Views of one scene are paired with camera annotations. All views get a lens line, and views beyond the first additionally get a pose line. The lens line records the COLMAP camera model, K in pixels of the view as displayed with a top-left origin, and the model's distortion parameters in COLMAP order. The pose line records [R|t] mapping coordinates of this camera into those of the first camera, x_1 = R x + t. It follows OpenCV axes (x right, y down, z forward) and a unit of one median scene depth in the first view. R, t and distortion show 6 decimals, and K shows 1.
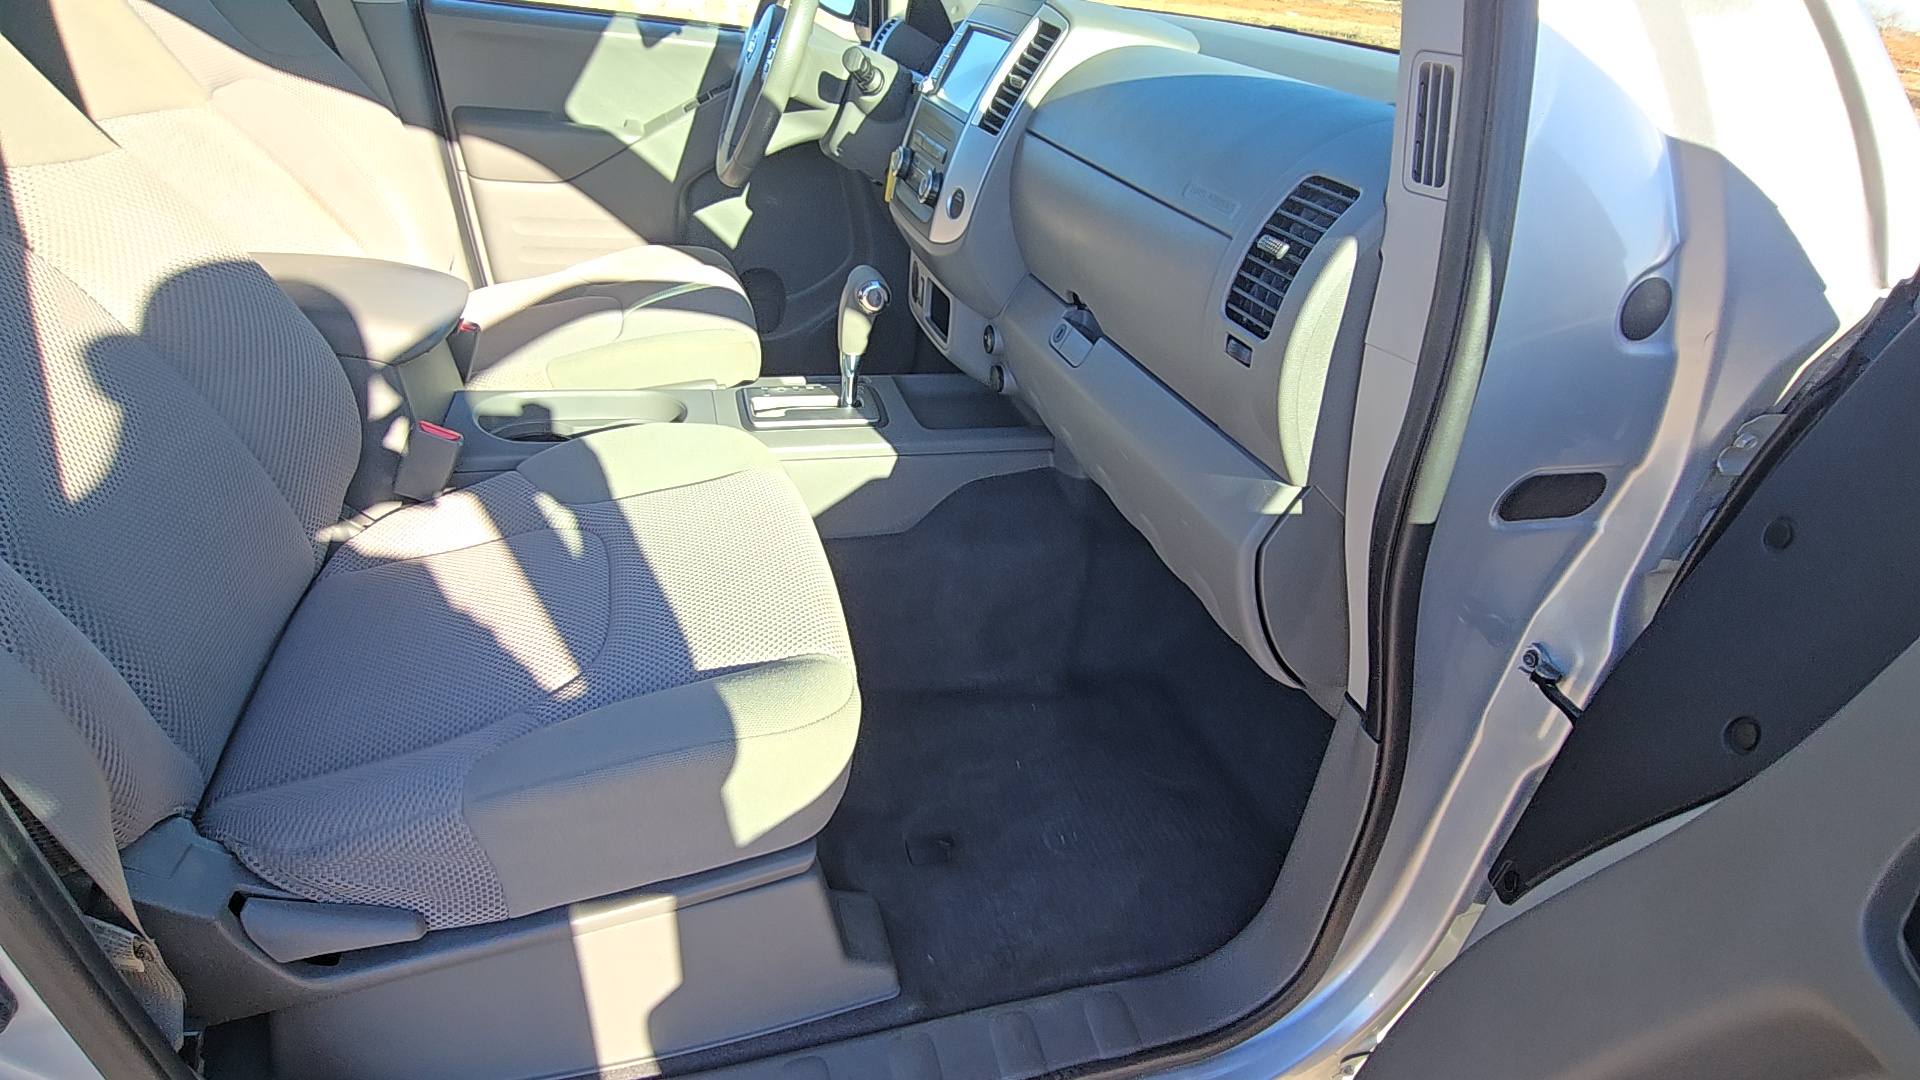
lens RADIAL K [[969.4, 0, 957.1], [0, 969.4, 527.8], [0, 0, 1]] dist [0.000533, -0.000458]
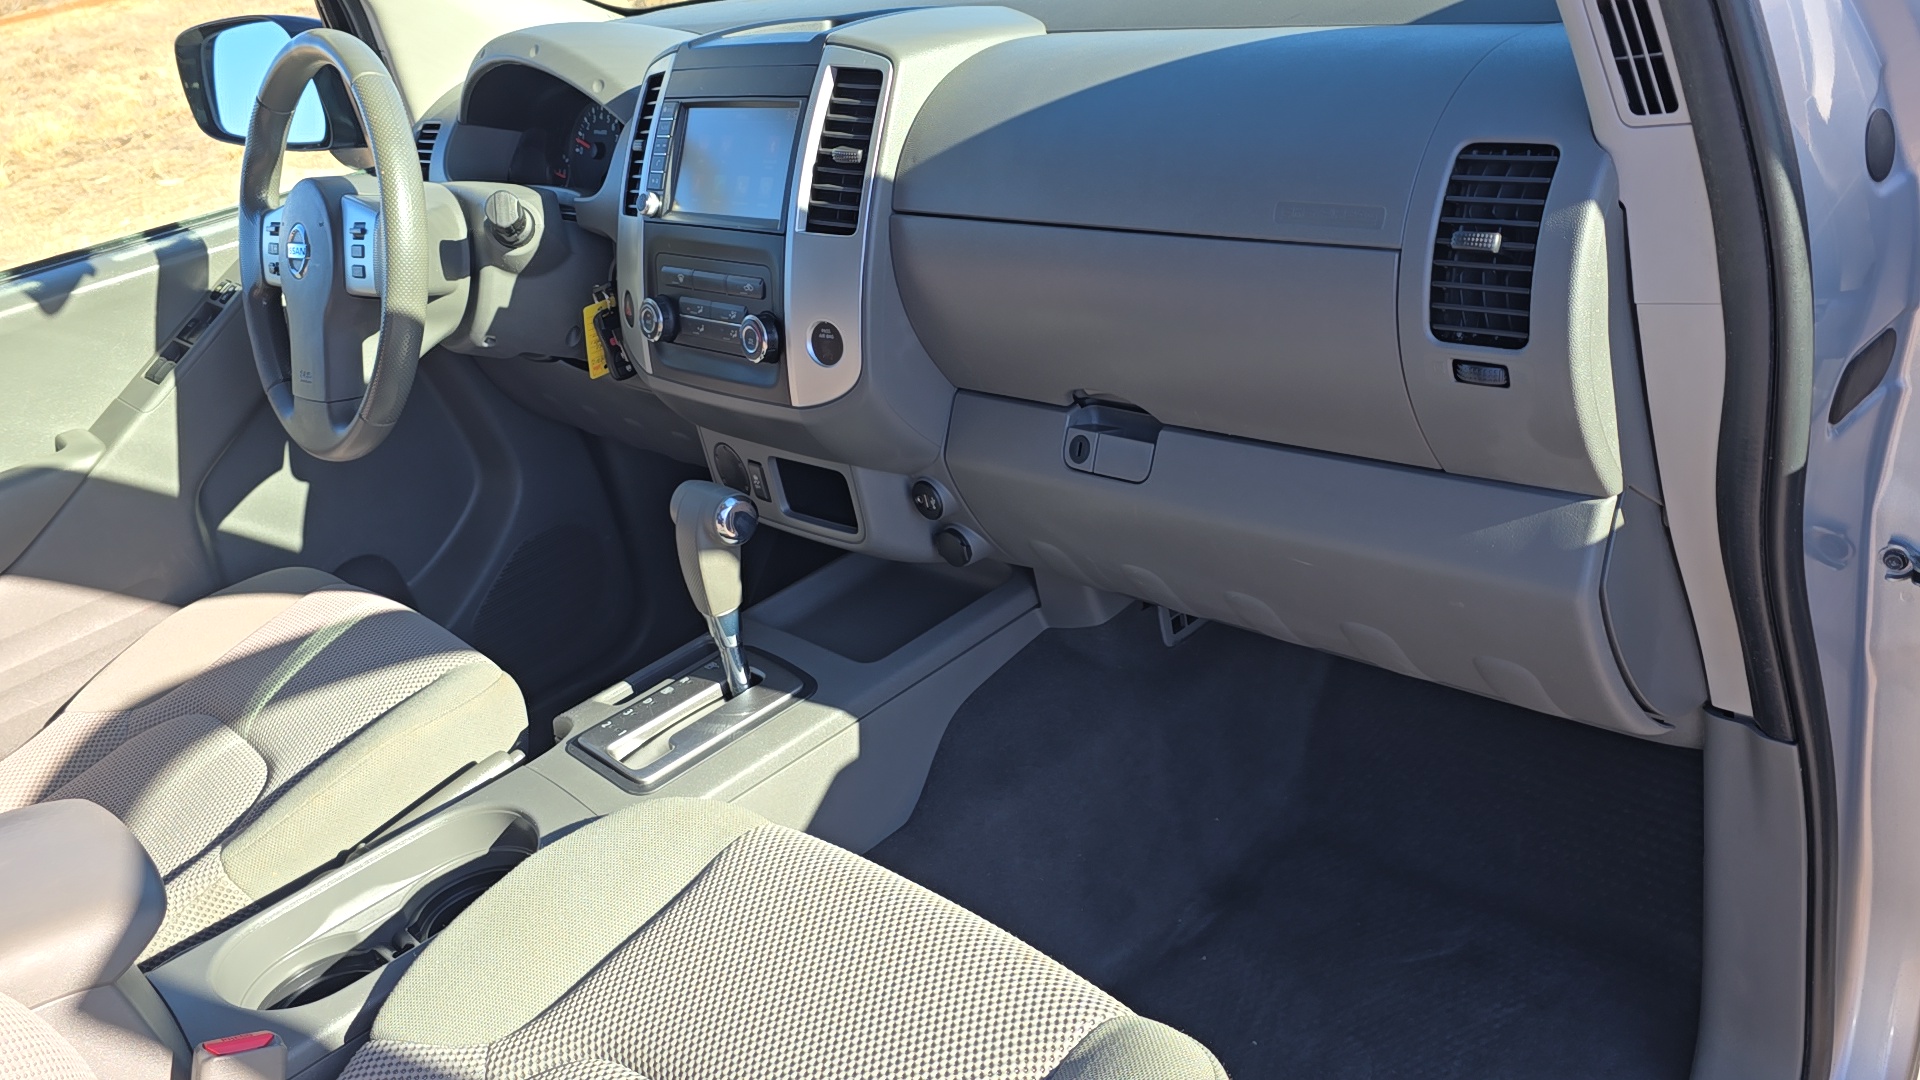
lens RADIAL K [[1589.3, 0, 960.0], [0, 1589.3, 540.0], [0, 0, 1]] dist [-0.016628, 0.001428]
pose [[0.854968, -0.435507, 0.281714, -0.257312], [0.463825, 0.885048, -0.039440, -0.110563], [-0.232154, 0.164386, 0.958687, -0.054543]]
